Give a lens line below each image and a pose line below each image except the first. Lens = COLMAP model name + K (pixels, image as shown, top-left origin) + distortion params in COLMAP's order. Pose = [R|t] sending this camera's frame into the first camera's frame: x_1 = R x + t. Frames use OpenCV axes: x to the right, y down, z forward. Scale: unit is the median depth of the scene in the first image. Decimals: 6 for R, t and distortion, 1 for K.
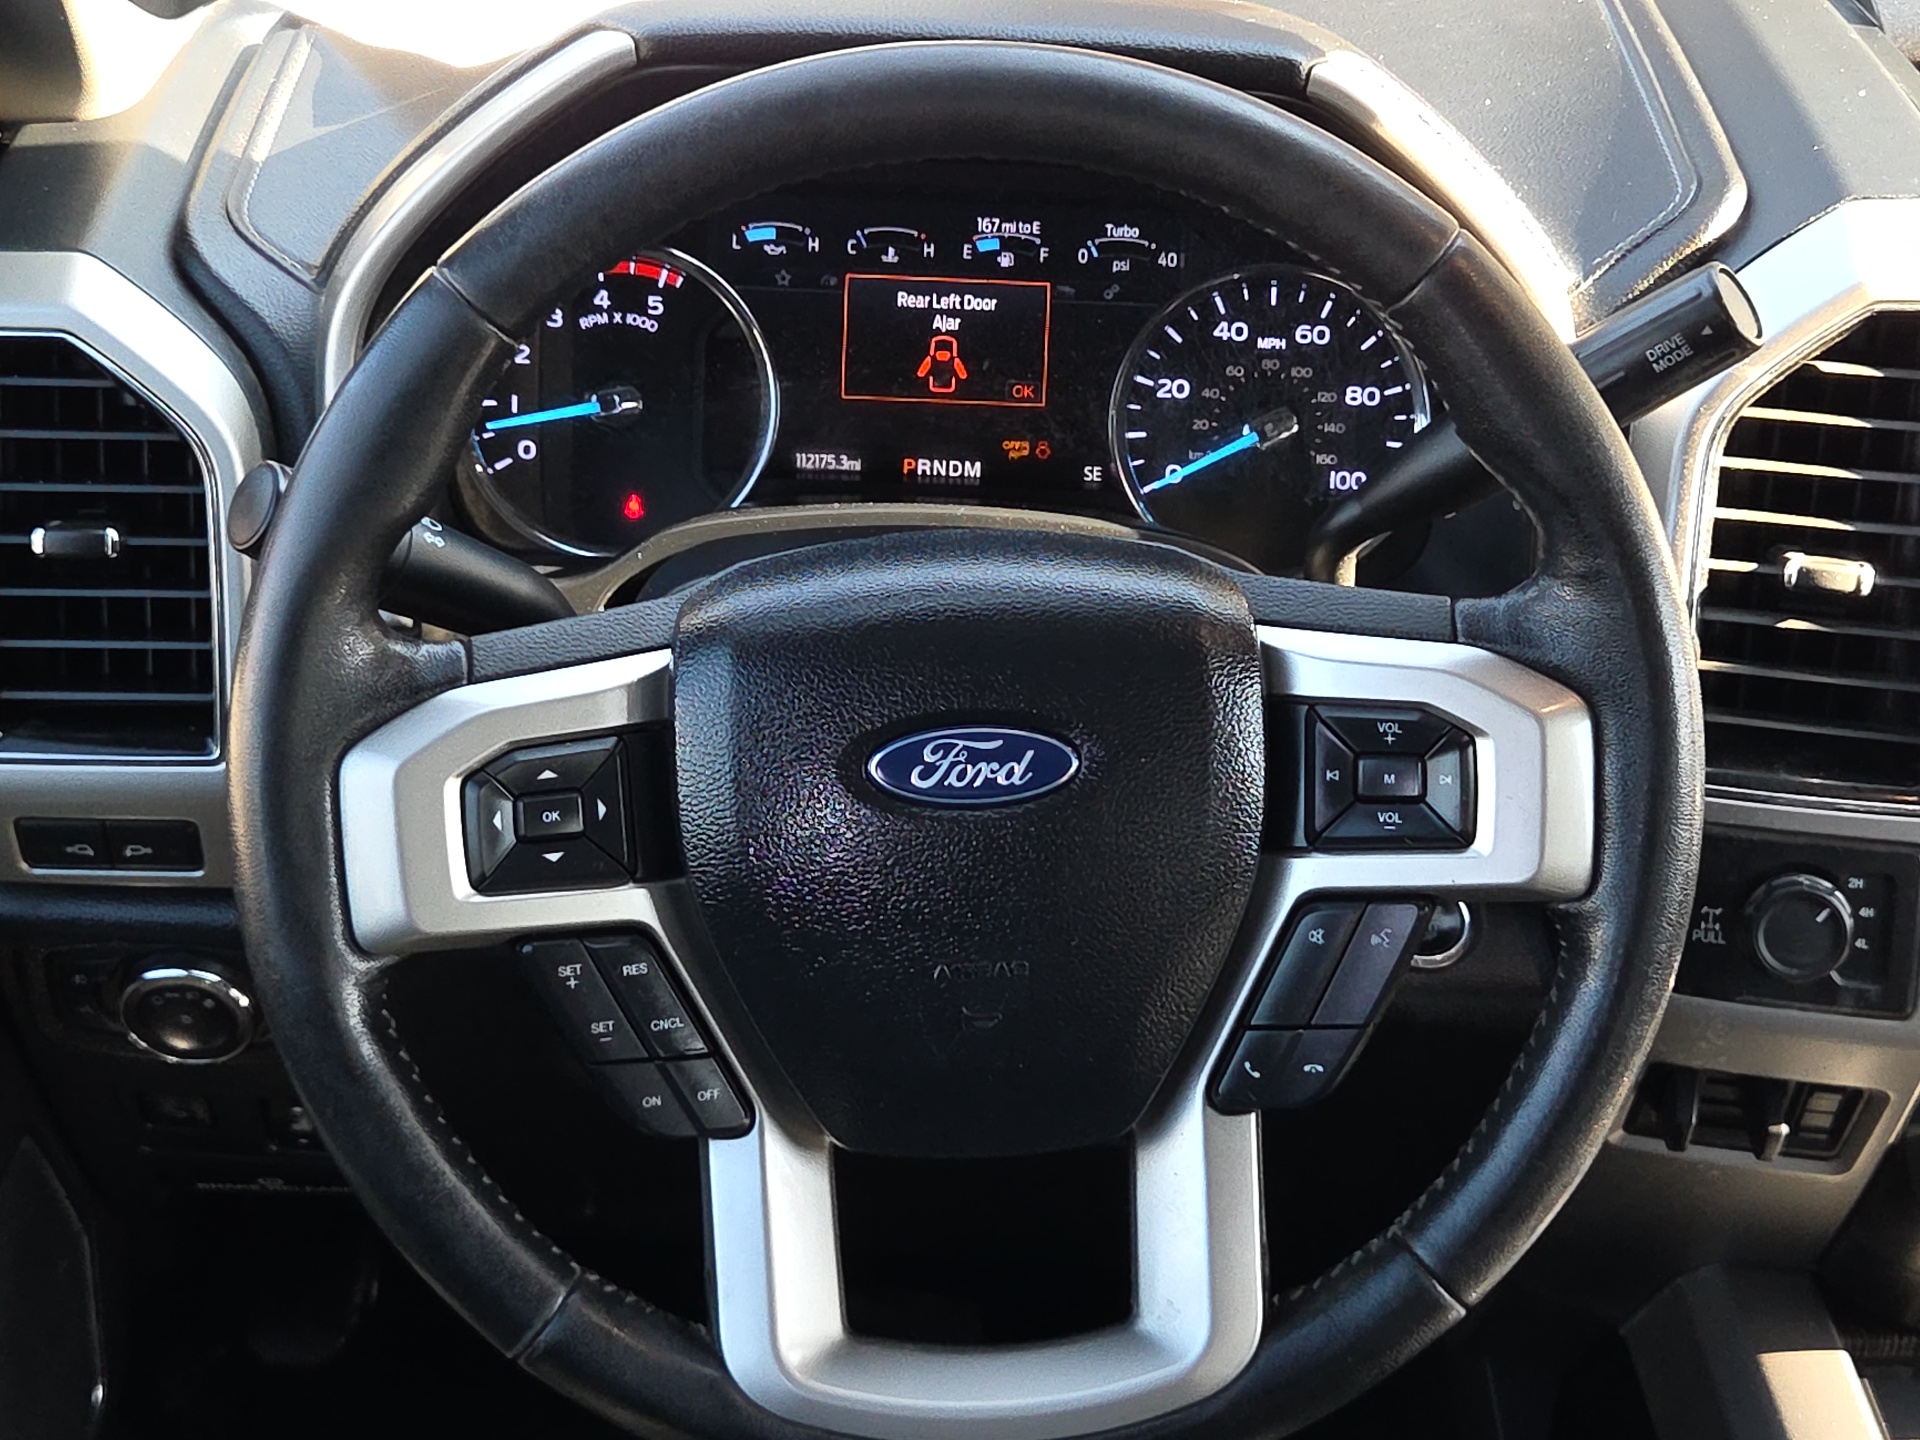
lens RADIAL K [[3042.8, 0, 960.0], [0, 3042.8, 720.0], [0, 0, 1]] dist [0.010622, -0.133549]
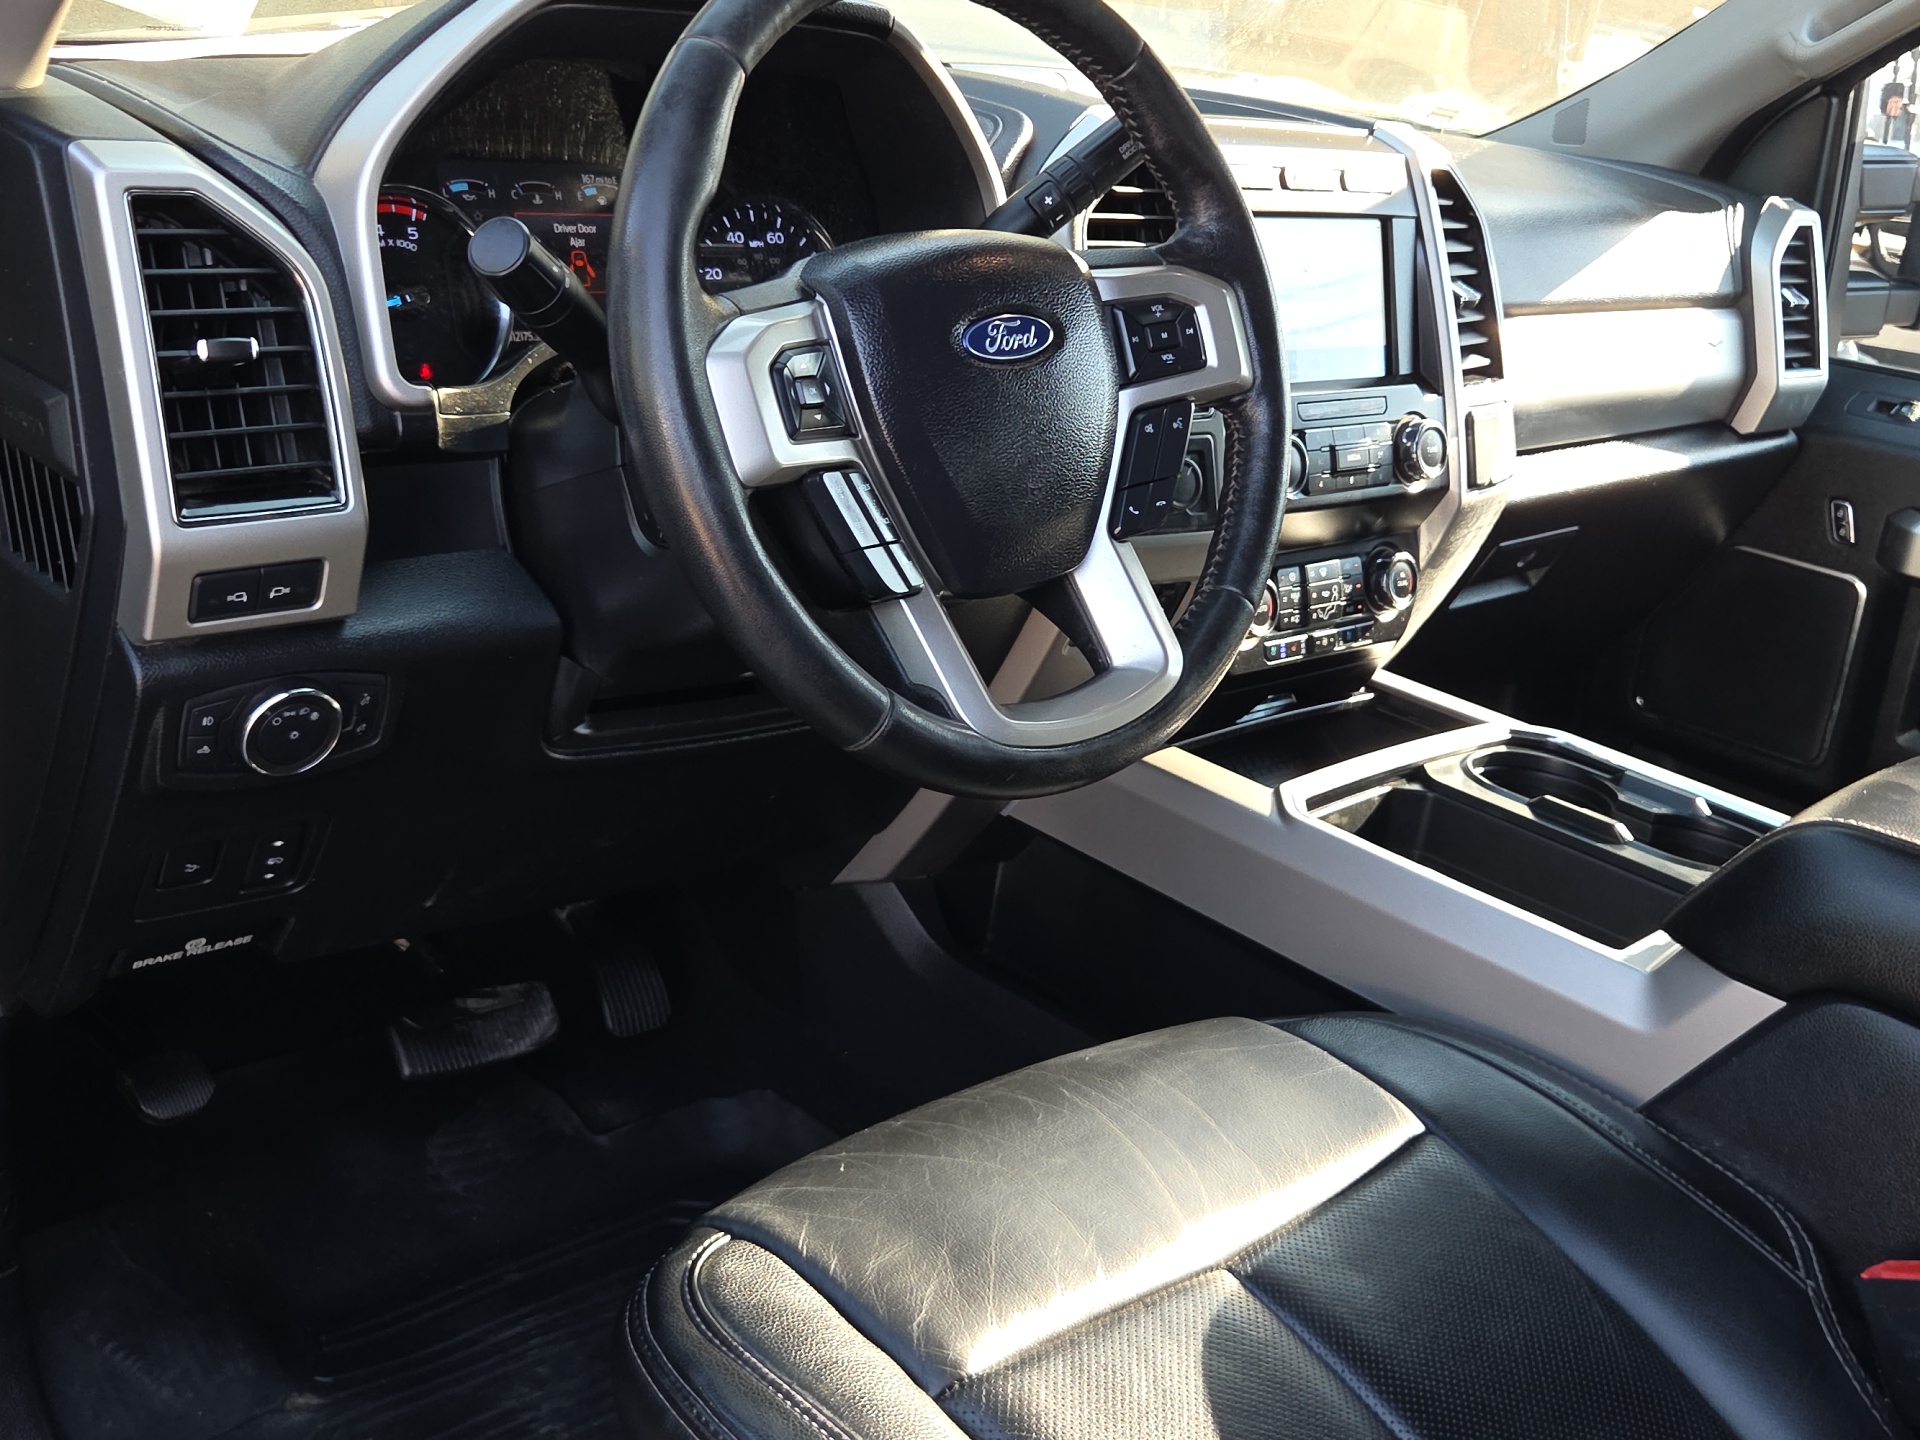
lens RADIAL K [[2032.3, 0, 960.0], [0, 2032.3, 720.0], [0, 0, 1]] dist [0.017728, 0.013345]
pose [[0.750951, -0.190102, 0.632403, -0.623409], [0.250165, 0.968184, -0.006022, 0.178219], [-0.611138, 0.162727, 0.774616, 0.131136]]
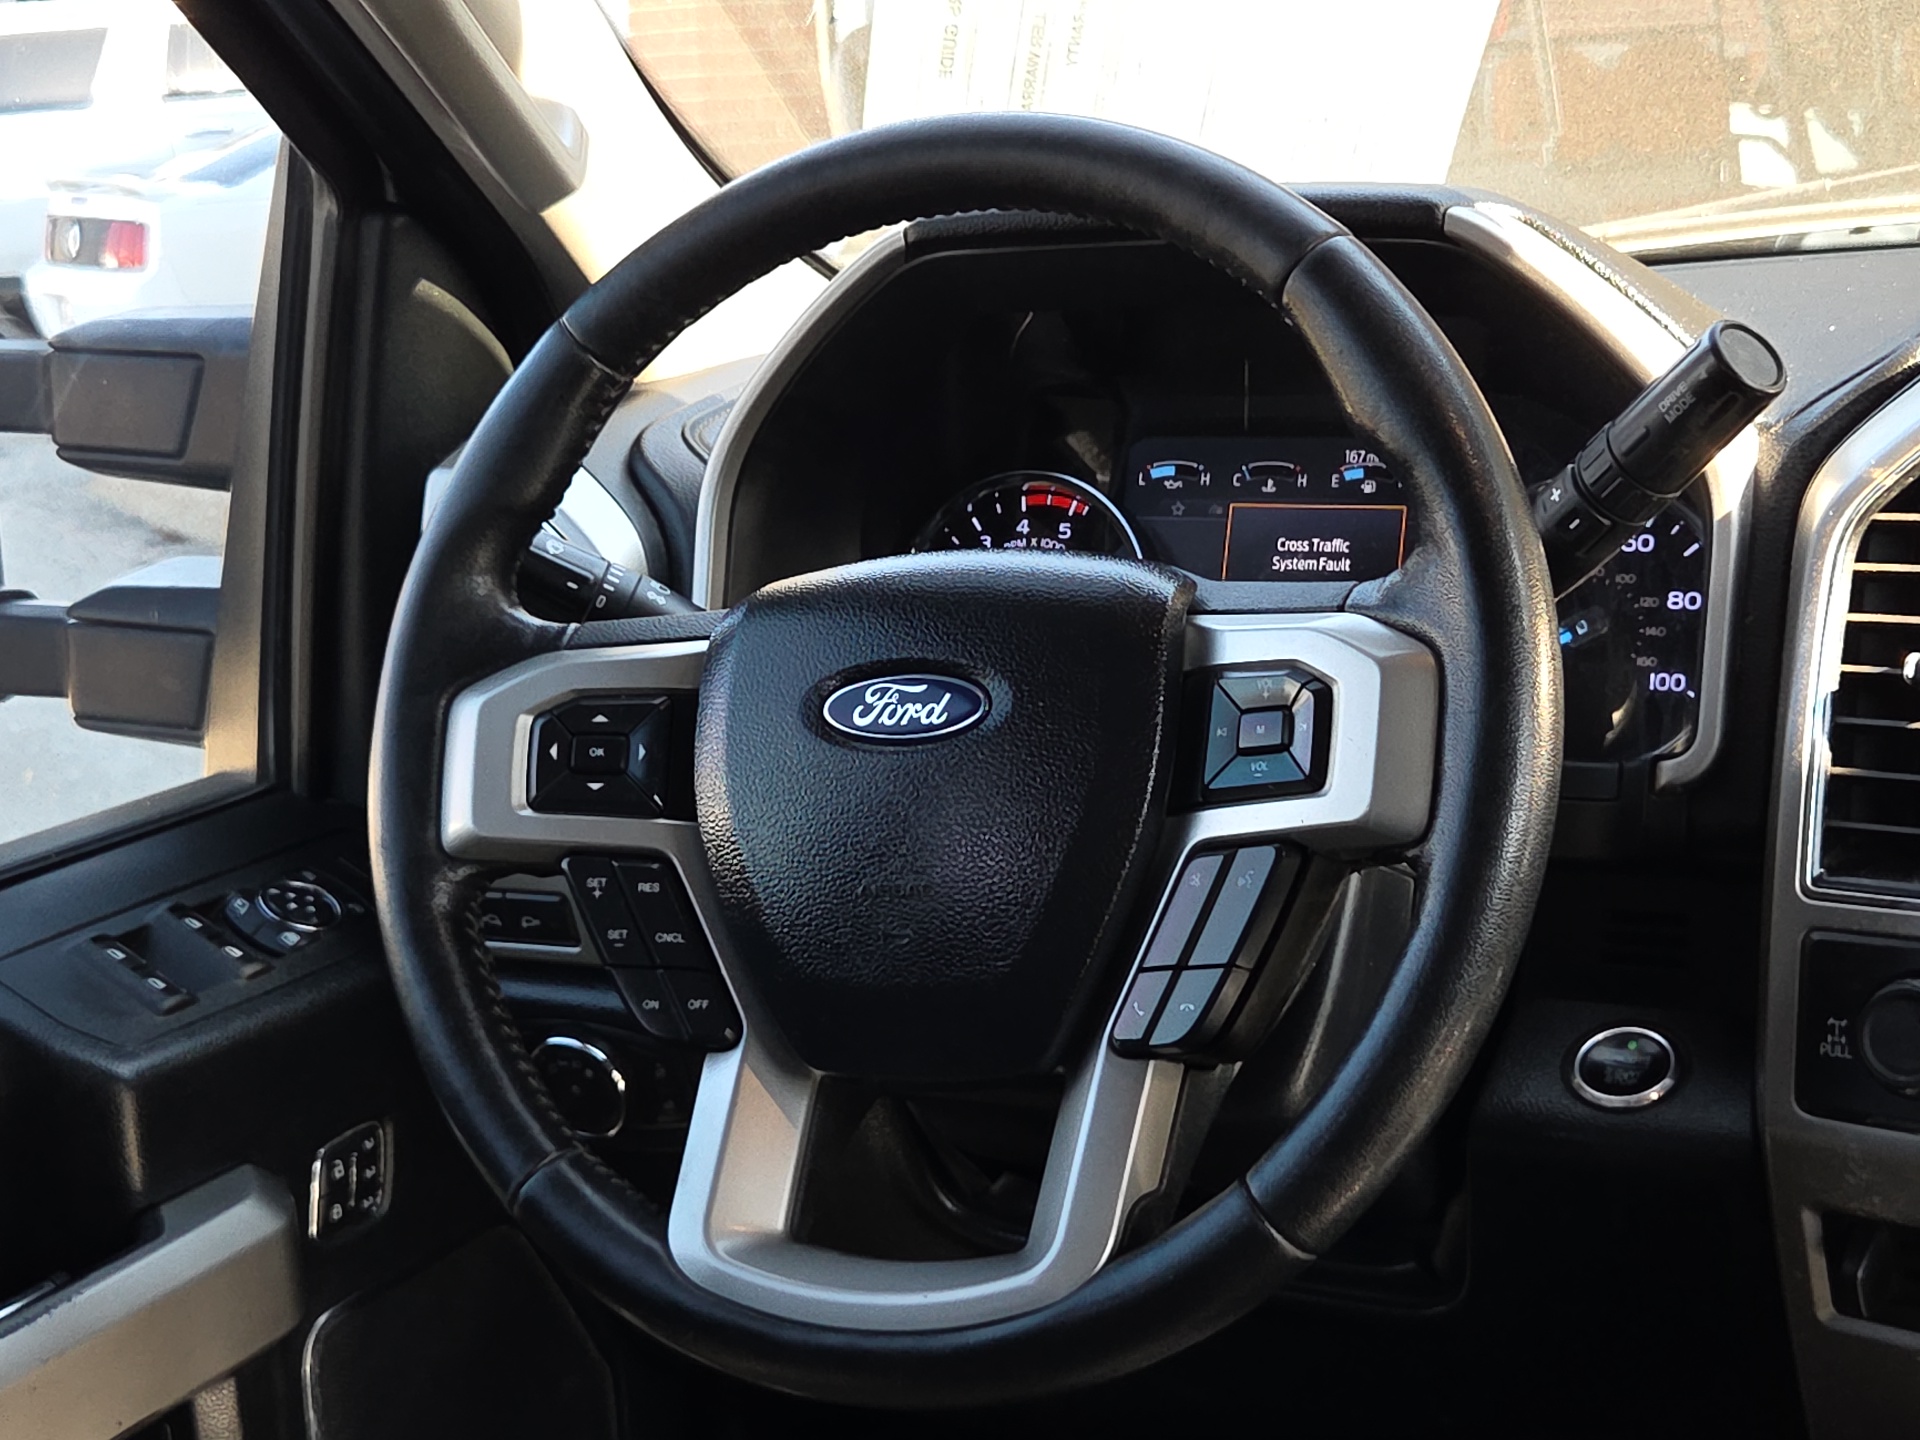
lens RADIAL K [[3042.8, 0, 960.0], [0, 3042.8, 720.0], [0, 0, 1]] dist [0.010622, -0.133549]
pose [[0.879916, 0.001344, -0.475127, 0.448183], [-0.129109, 0.963044, -0.236382, 0.227420], [0.457251, 0.269339, 0.847572, 0.038482]]
